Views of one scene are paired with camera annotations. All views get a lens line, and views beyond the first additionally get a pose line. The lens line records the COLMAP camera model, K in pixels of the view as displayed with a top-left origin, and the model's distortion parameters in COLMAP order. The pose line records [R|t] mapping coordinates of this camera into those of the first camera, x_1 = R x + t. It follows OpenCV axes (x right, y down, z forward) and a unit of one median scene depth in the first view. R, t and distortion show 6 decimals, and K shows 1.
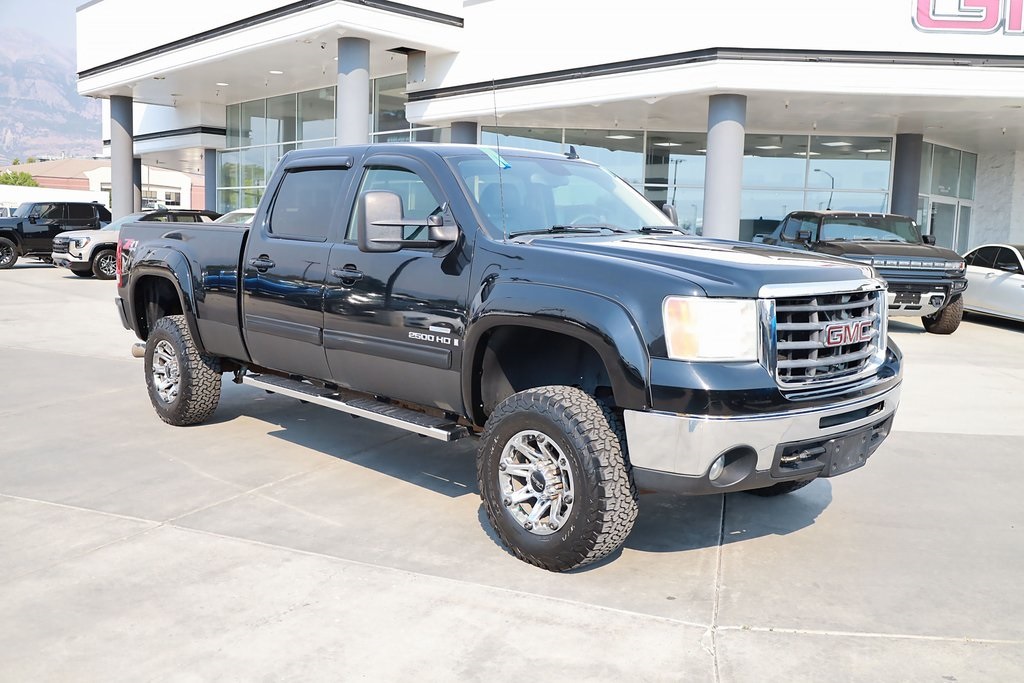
lens RADIAL K [[928.6, 0, 512.0], [0, 928.6, 341.5], [0, 0, 1]] dist [-0.016012, -0.011361]
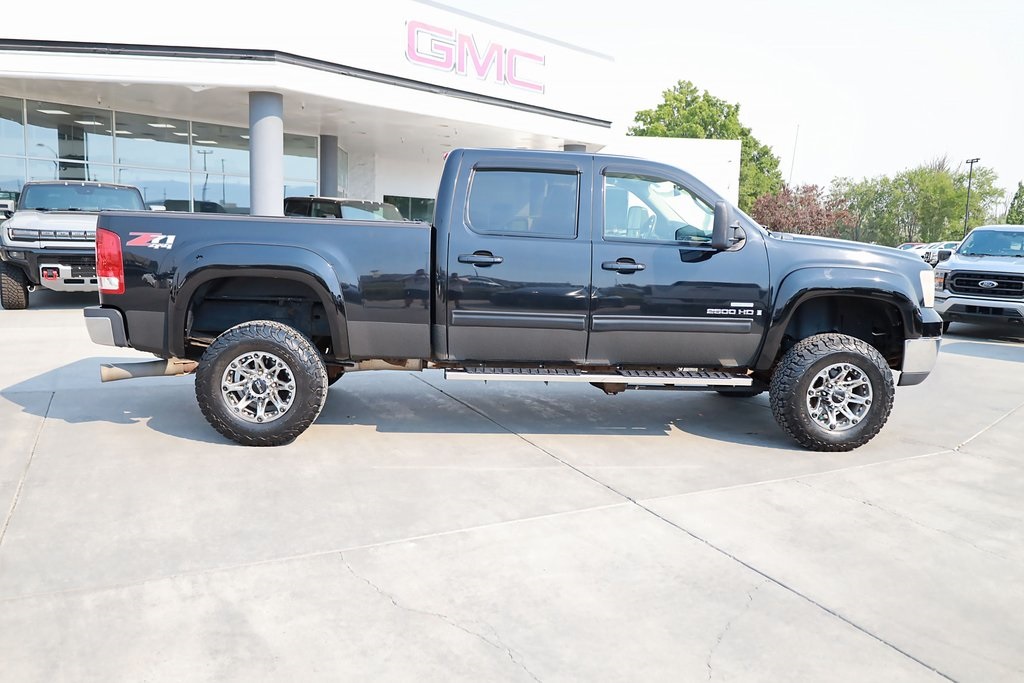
lens RADIAL K [[800.2, 0, 512.0], [0, 800.2, 341.5], [0, 0, 1]] dist [-0.015339, 0.003113]
pose [[0.632535, -0.111453, 0.766471, -1.197460], [0.074216, 0.993761, 0.083256, -0.082100], [-0.770968, 0.004222, 0.636860, 0.521181]]
